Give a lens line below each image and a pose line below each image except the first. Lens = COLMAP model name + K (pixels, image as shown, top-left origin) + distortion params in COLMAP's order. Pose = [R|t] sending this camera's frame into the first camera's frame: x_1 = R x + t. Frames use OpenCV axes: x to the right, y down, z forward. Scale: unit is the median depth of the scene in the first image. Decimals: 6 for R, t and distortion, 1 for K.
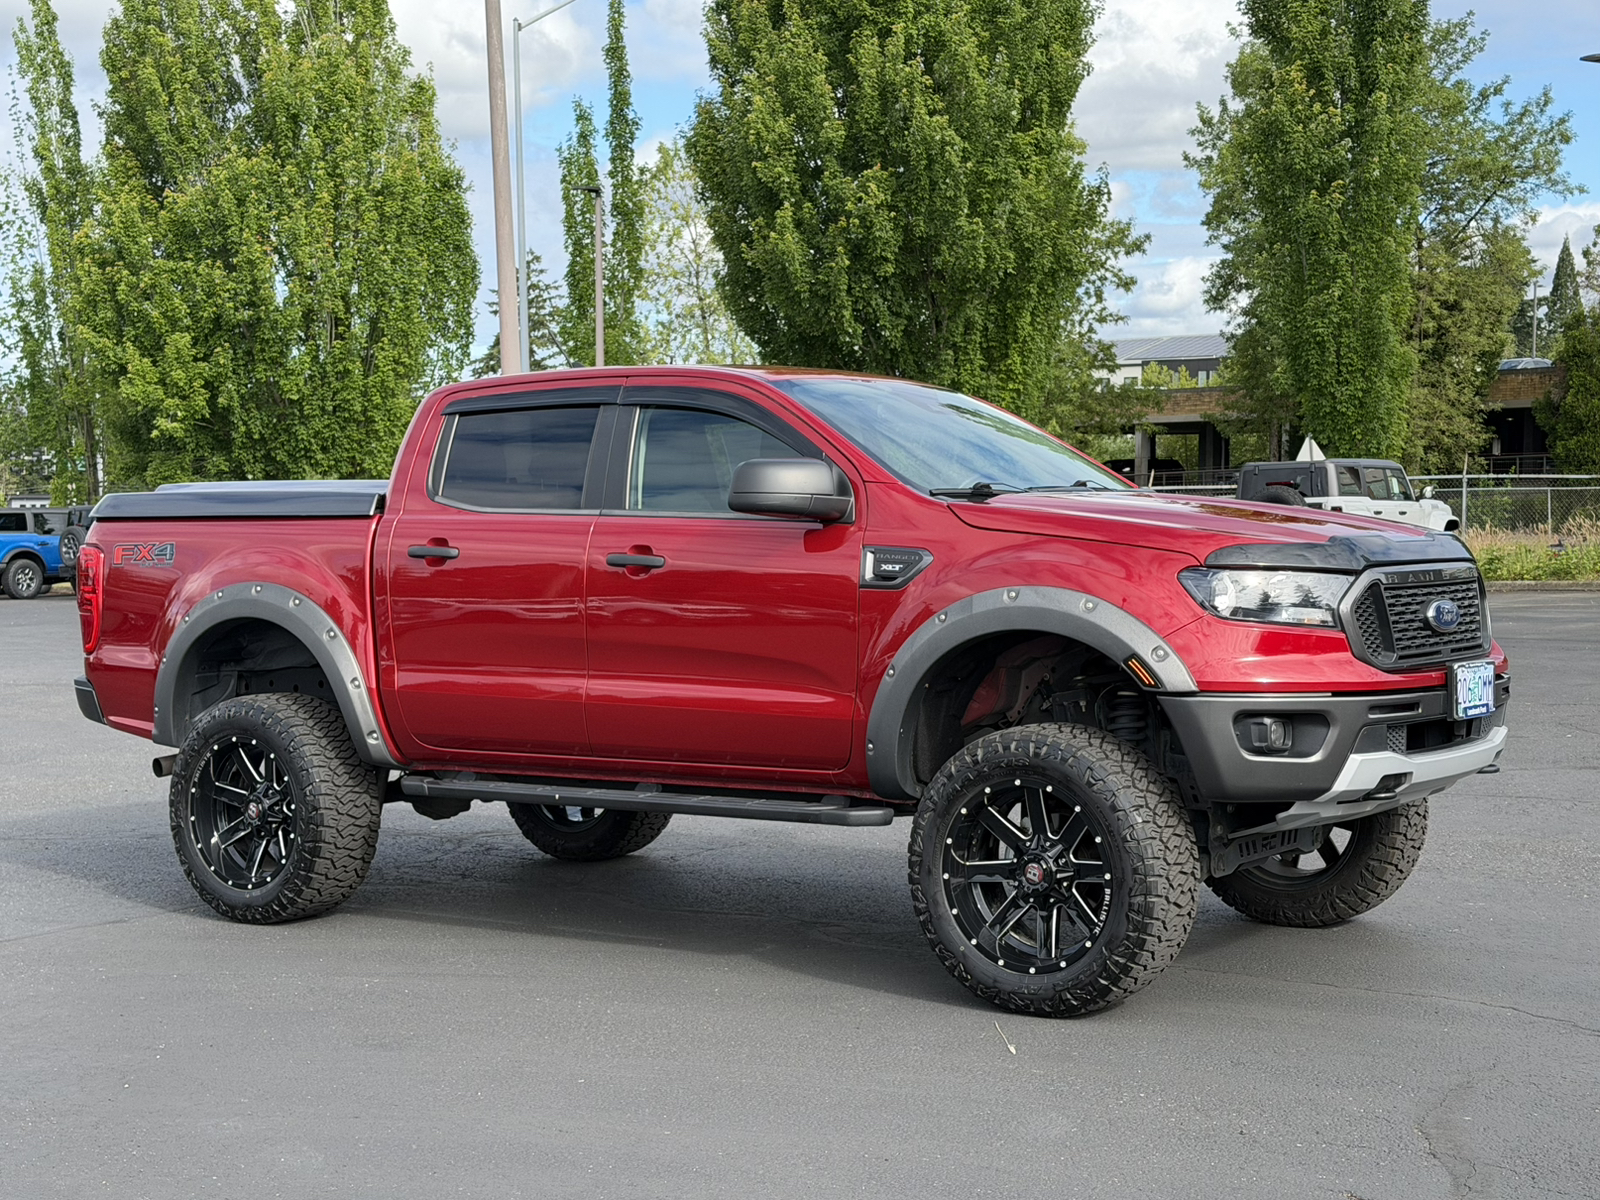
lens RADIAL K [[2542.9, 0, 800.0], [0, 2542.9, 600.0], [0, 0, 1]] dist [0.236718, -0.118332]
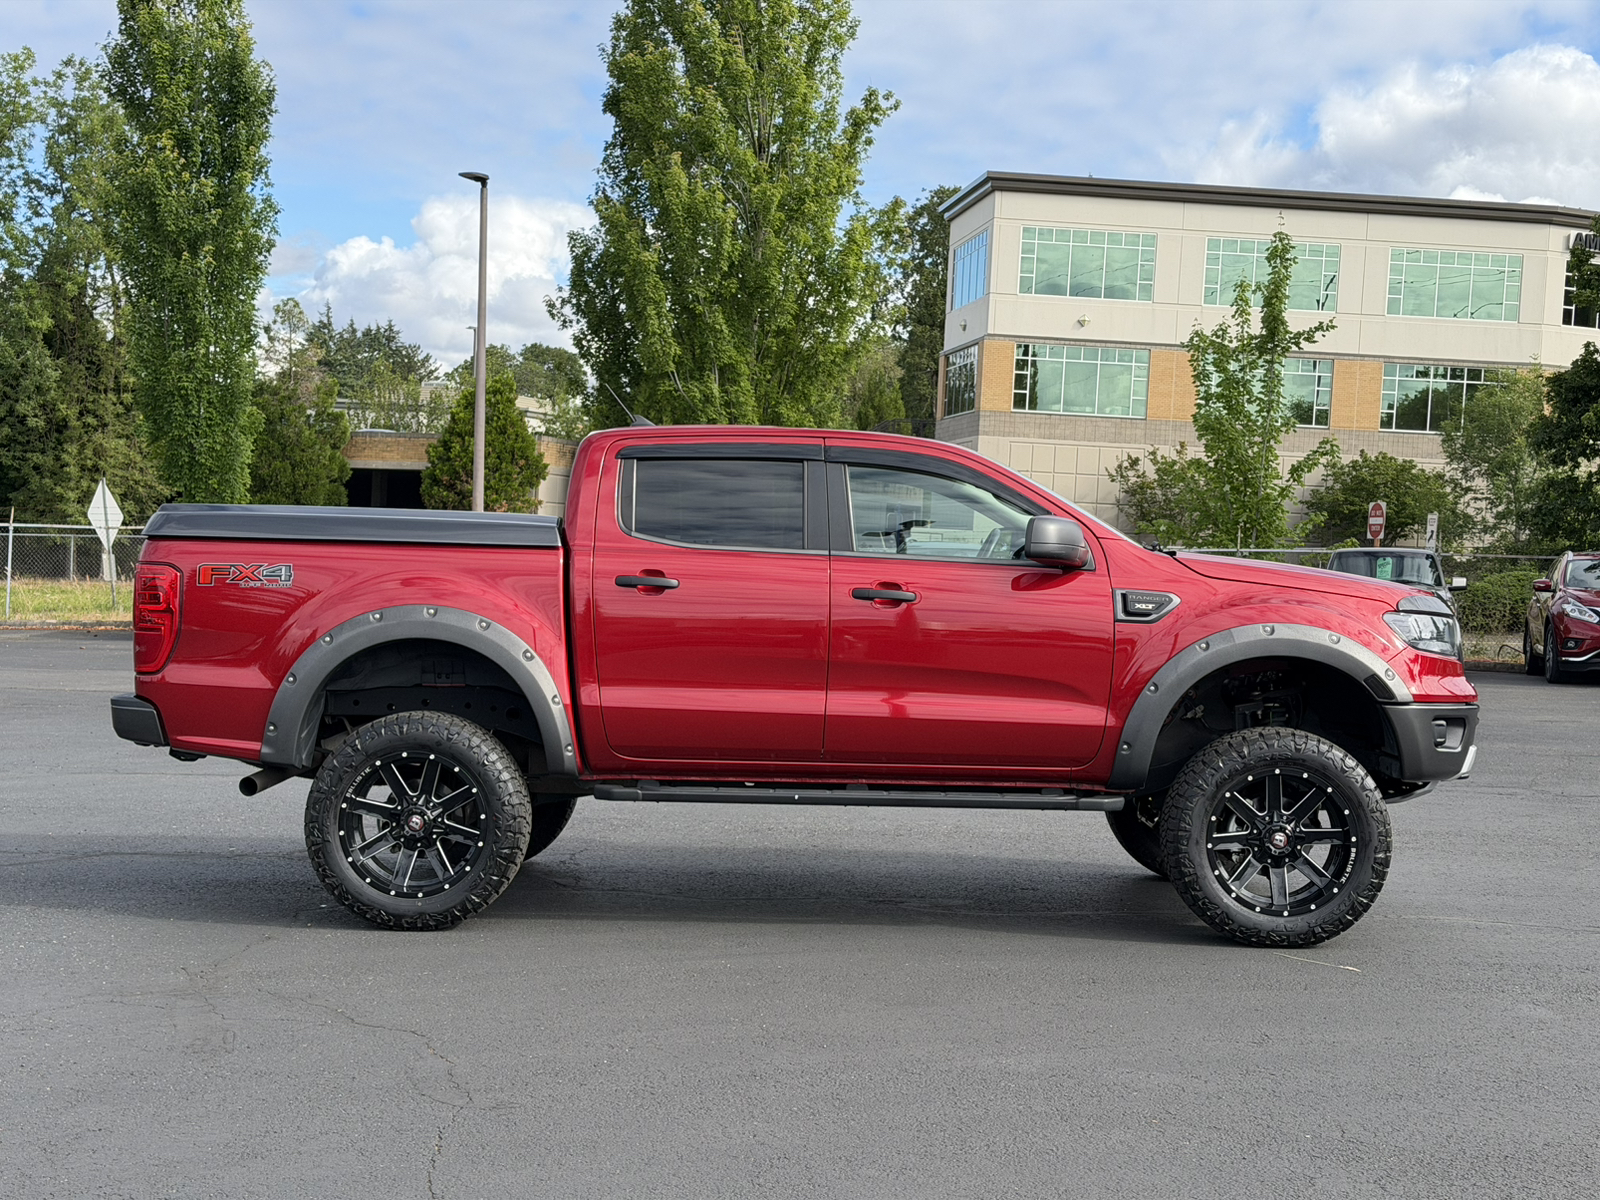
lens RADIAL K [[2456.9, 0, 800.0], [0, 2456.9, 600.0], [0, 0, 1]] dist [0.246456, -0.565871]
pose [[0.795174, 0.023938, 0.605909, -0.721292], [-0.013131, 0.999666, -0.022261, 0.011739], [-0.606239, 0.009745, 0.795223, 0.103653]]
